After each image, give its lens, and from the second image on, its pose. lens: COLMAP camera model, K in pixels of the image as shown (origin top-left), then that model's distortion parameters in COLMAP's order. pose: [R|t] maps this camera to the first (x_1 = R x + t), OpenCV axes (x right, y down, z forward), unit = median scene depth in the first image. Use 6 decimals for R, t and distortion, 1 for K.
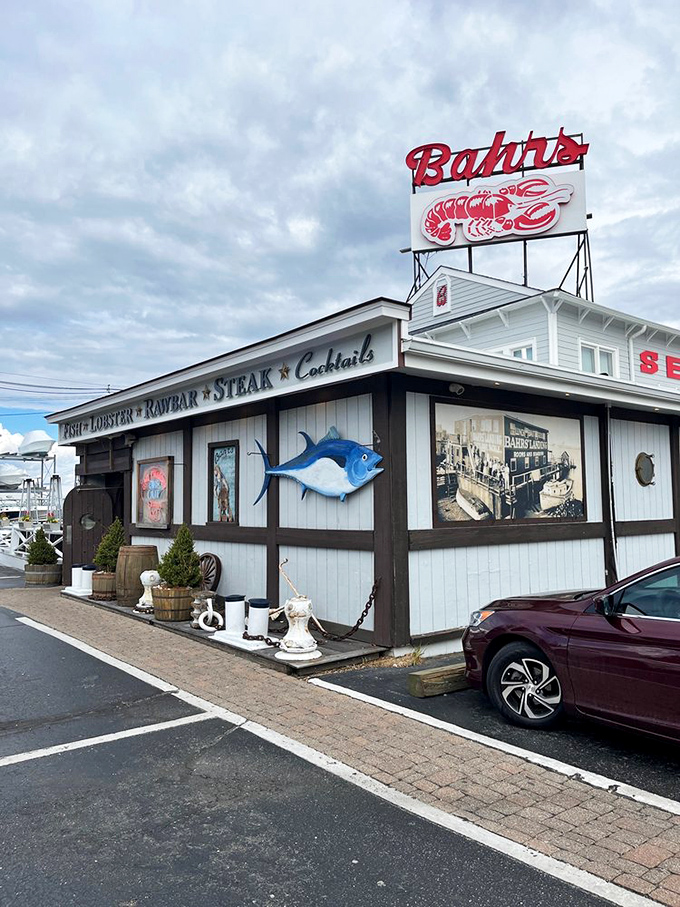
lens RADIAL K [[723.5, 0, 340.0], [0, 723.5, 453.0], [0, 0, 1]] dist [0.021996, -0.012075]
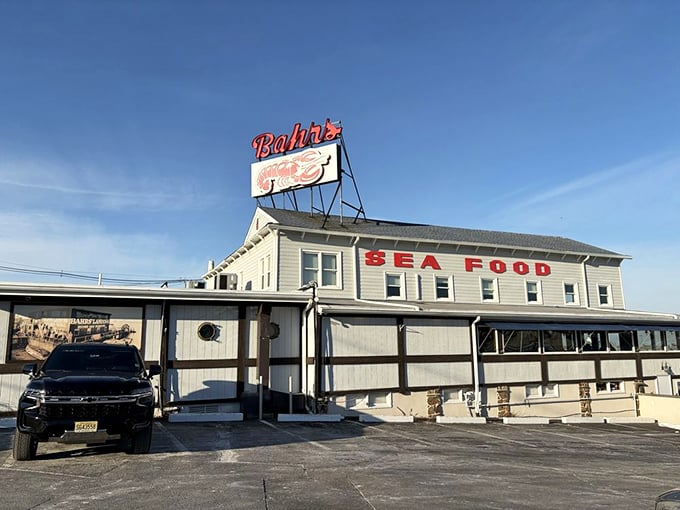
lens RADIAL K [[542.4, 0, 339.9], [0, 542.4, 254.4], [0, 0, 1]] dist [0.021996, -0.012075]
pose [[0.973612, -0.048976, -0.222891, 1.290682], [0.024935, 0.993683, -0.109422, -0.014964], [0.226842, 0.100976, 0.968683, -0.338074]]
